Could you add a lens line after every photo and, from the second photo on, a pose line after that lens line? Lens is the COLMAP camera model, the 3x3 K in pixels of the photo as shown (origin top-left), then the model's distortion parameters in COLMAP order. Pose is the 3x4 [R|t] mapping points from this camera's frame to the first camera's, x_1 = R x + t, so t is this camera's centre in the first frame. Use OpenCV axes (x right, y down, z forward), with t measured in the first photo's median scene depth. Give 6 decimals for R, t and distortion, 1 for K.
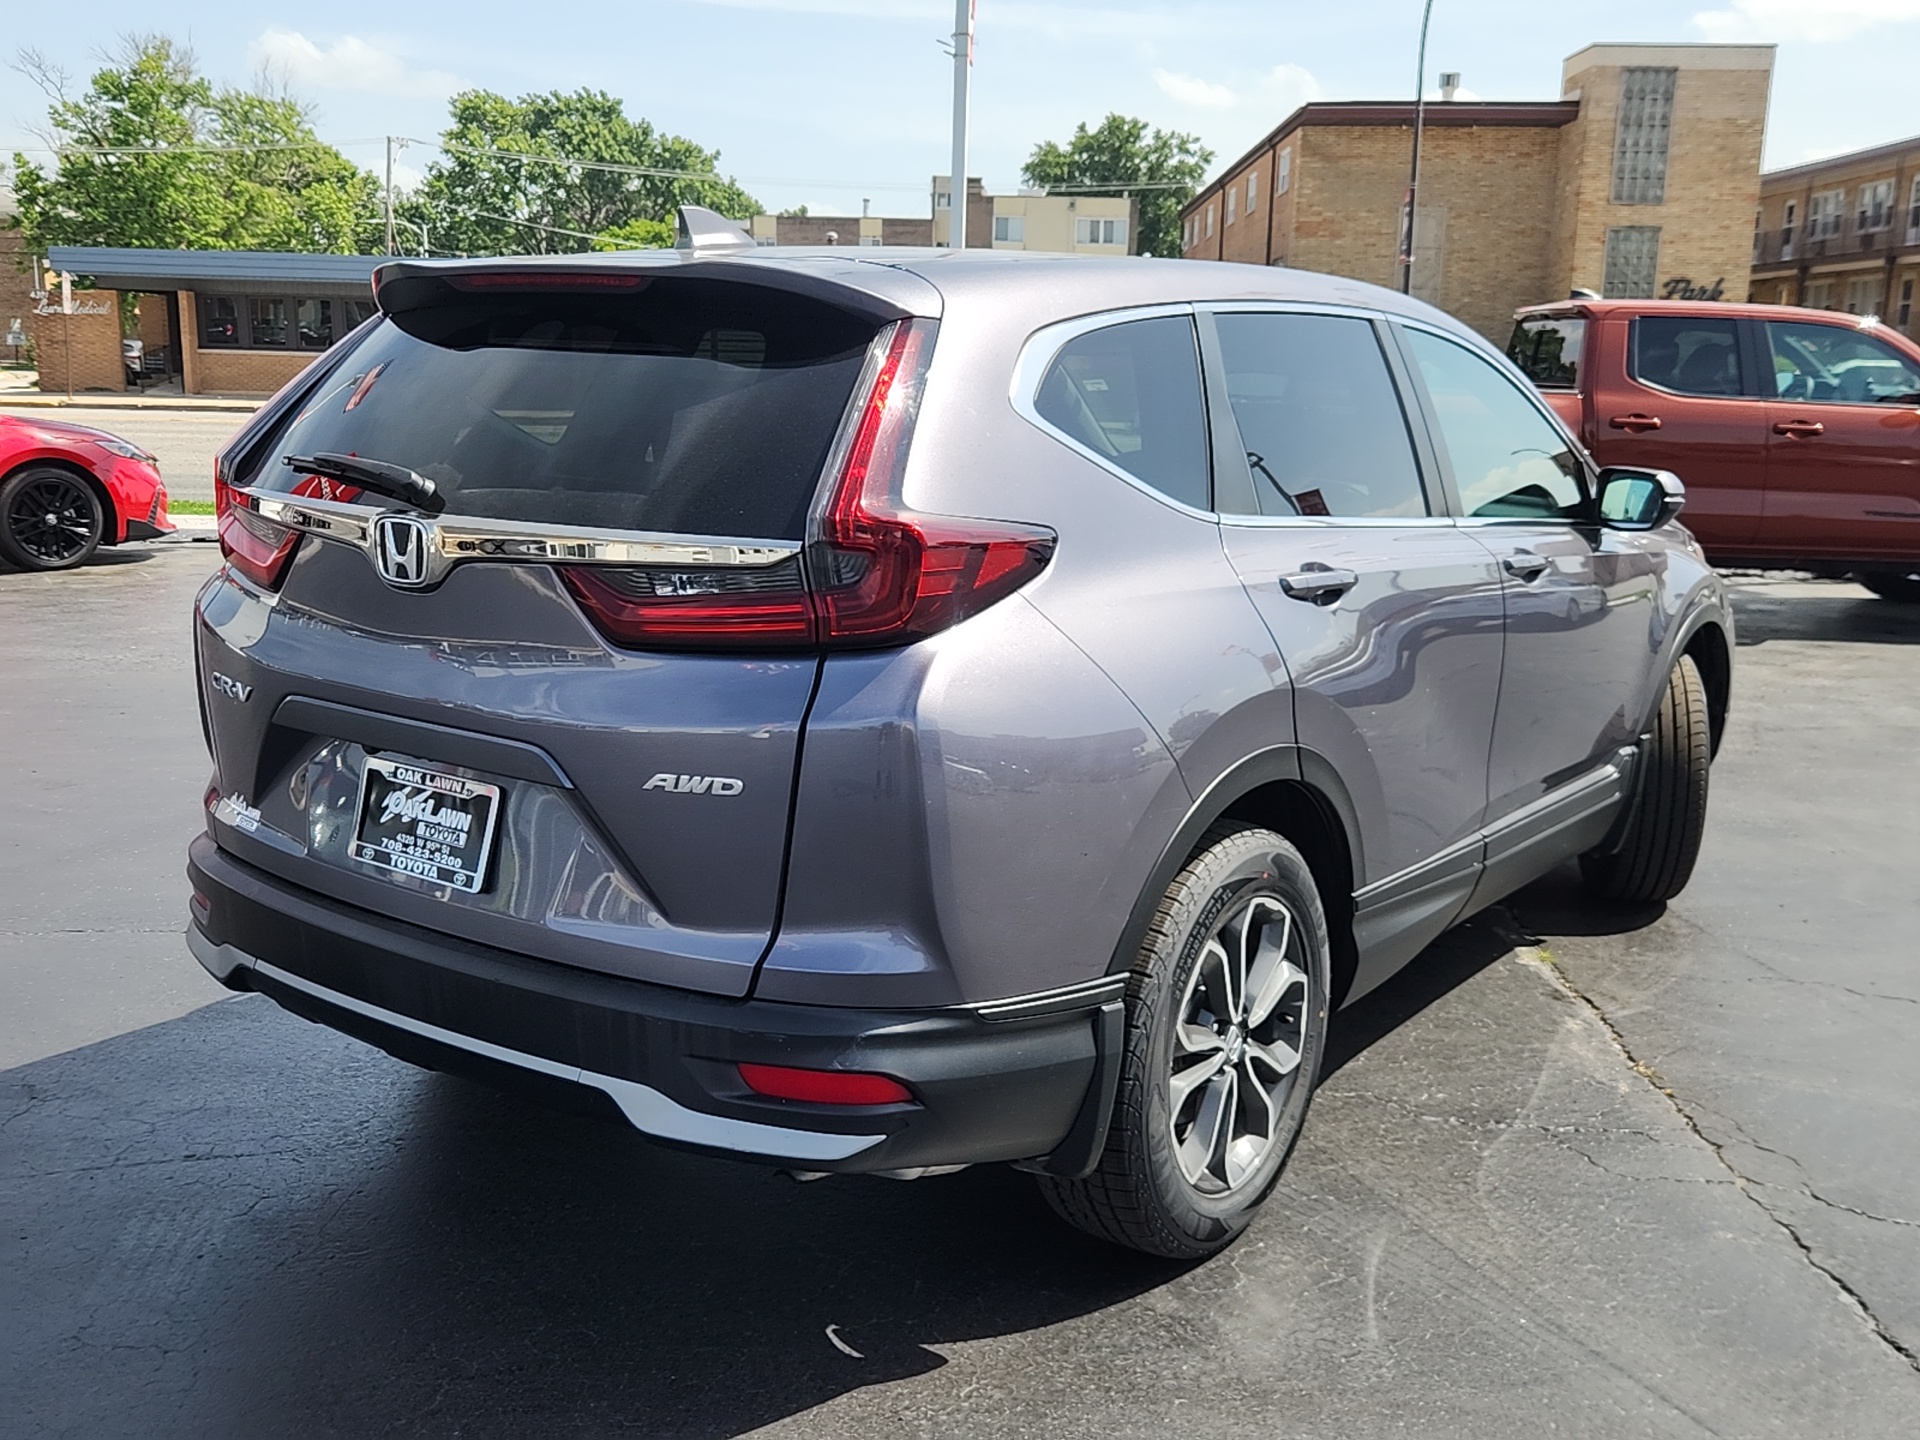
lens RADIAL K [[1890.4, 0, 976.9], [0, 1890.4, 731.3], [0, 0, 1]] dist [0.068820, -0.131860]
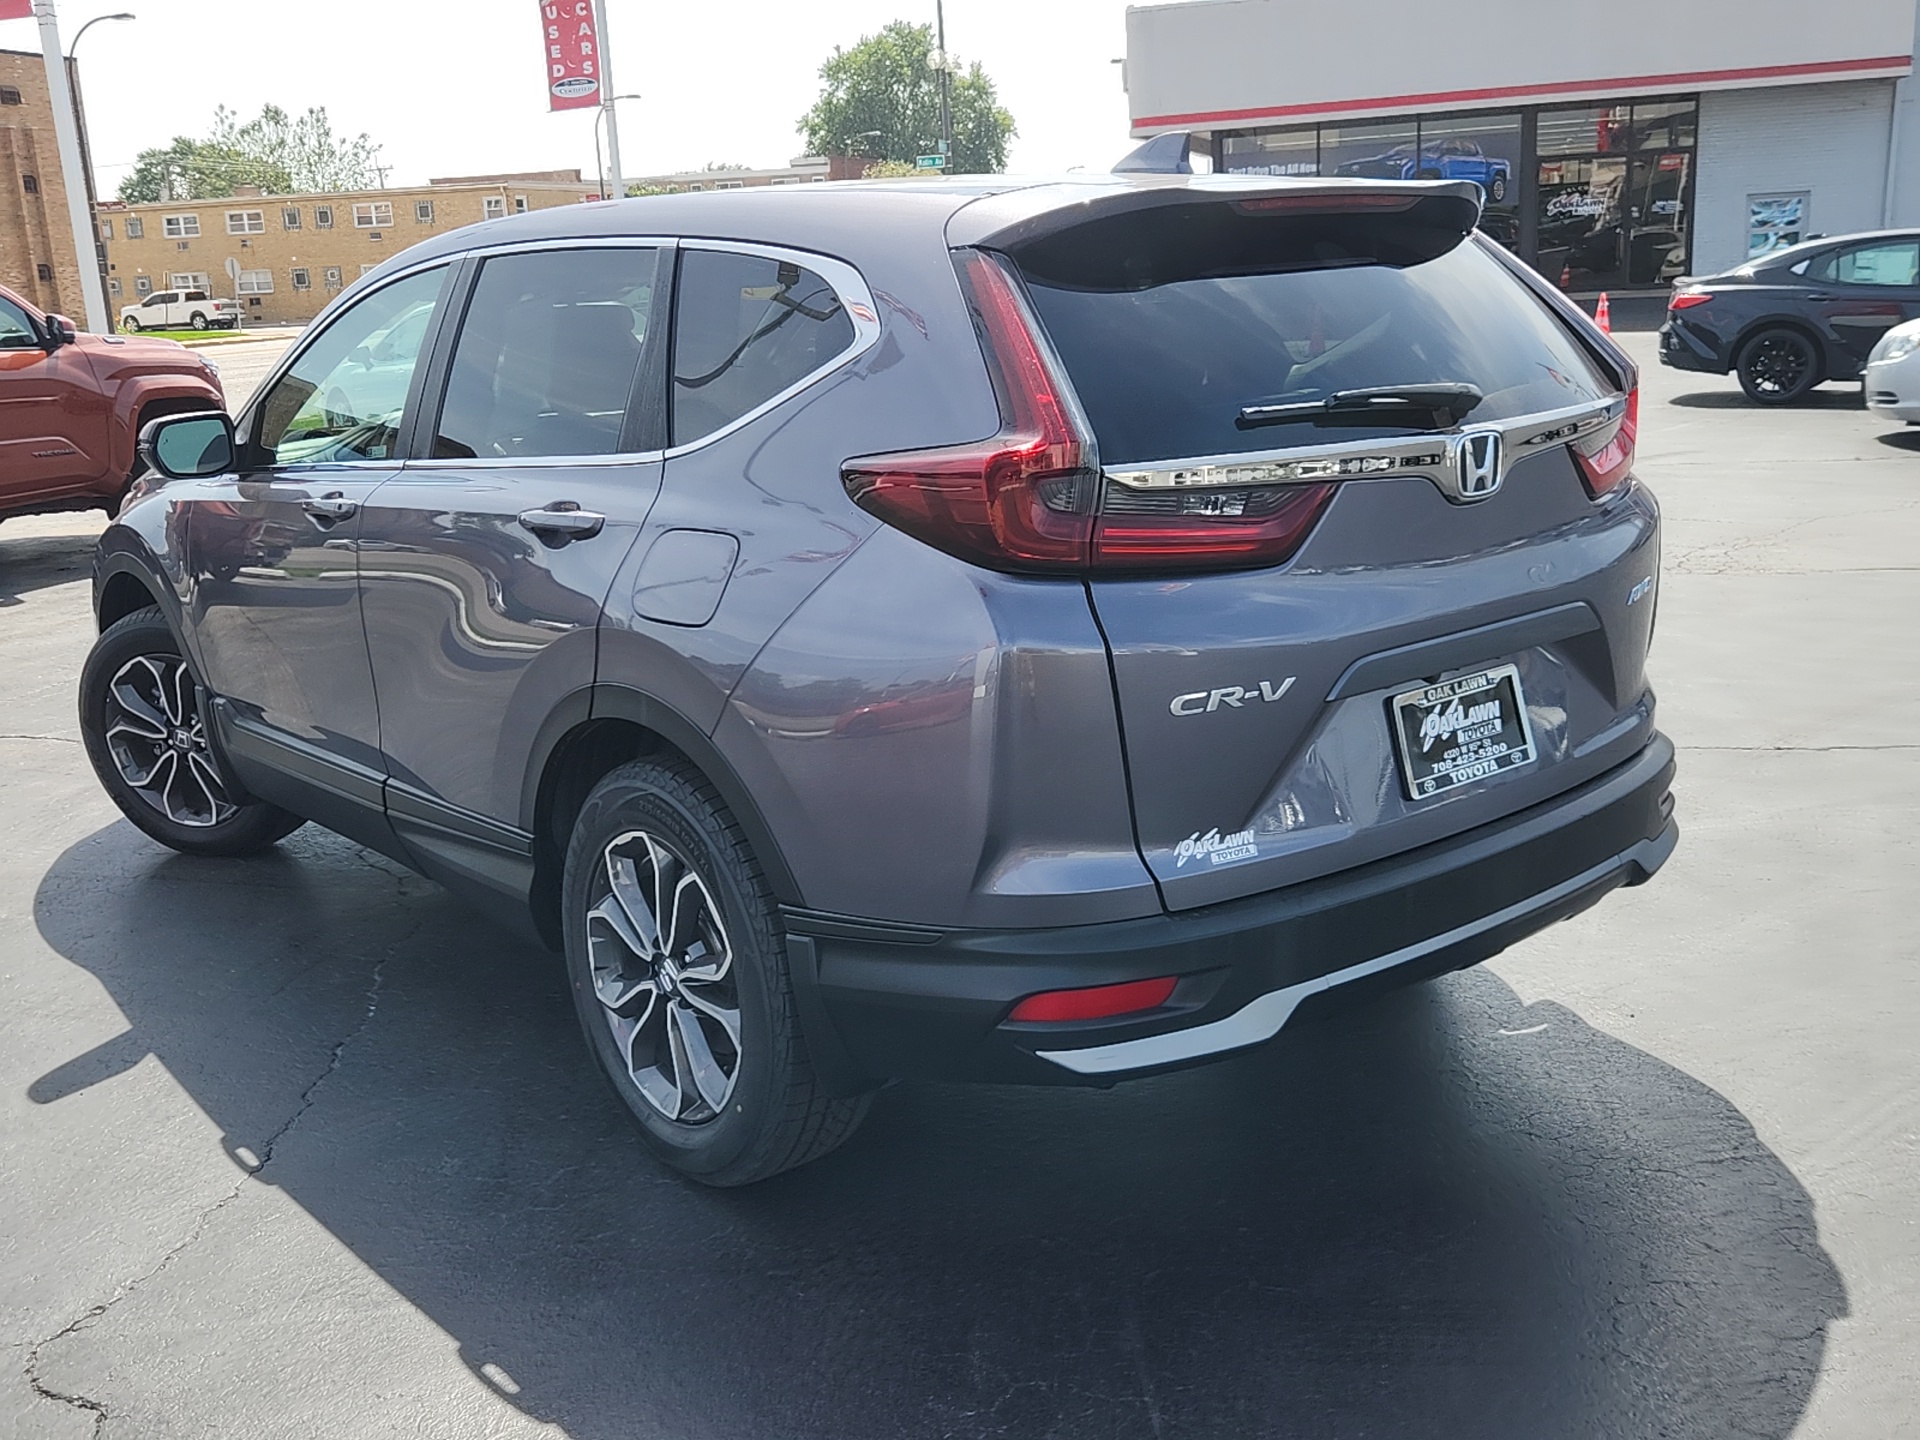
lens RADIAL K [[1868.8, 0, 926.3], [0, 1868.8, 711.5], [0, 0, 1]] dist [0.084039, -0.133867]
pose [[0.222925, -0.253991, 0.941166, -0.157787], [0.239931, 0.950057, 0.199561, -0.028171], [-0.944848, 0.181328, 0.272732, 0.119589]]
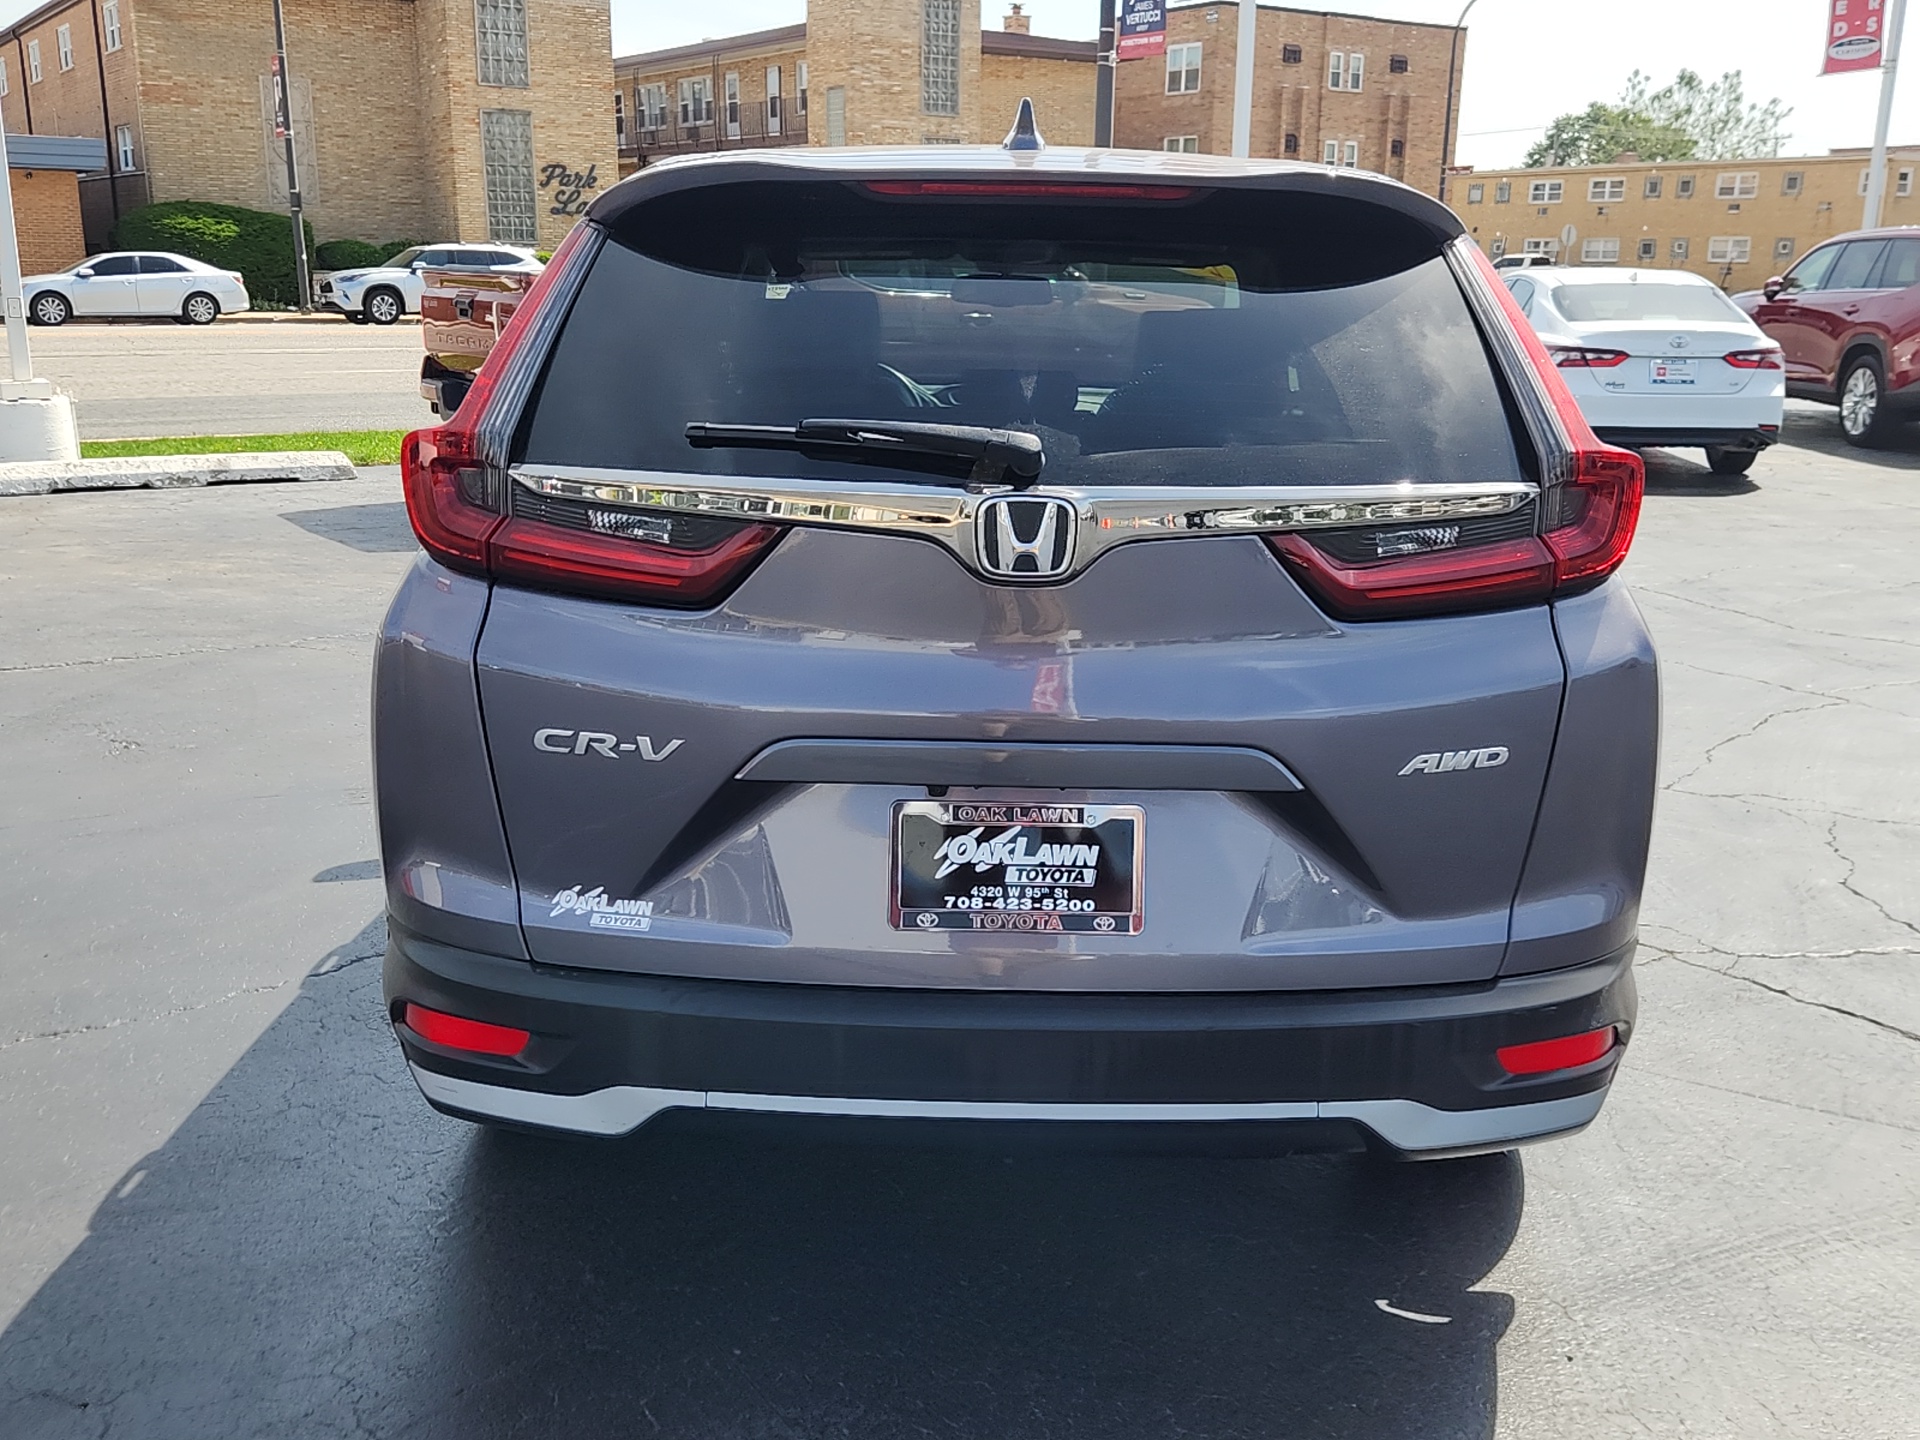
lens RADIAL K [[1846.9, 0, 961.6], [0, 1846.9, 724.2], [0, 0, 1]] dist [0.093365, -0.109564]
pose [[0.800144, -0.152485, 0.580102, -0.091517], [0.116305, 0.988233, 0.099345, -0.011319], [-0.588424, -0.012022, 0.808463, 0.044843]]
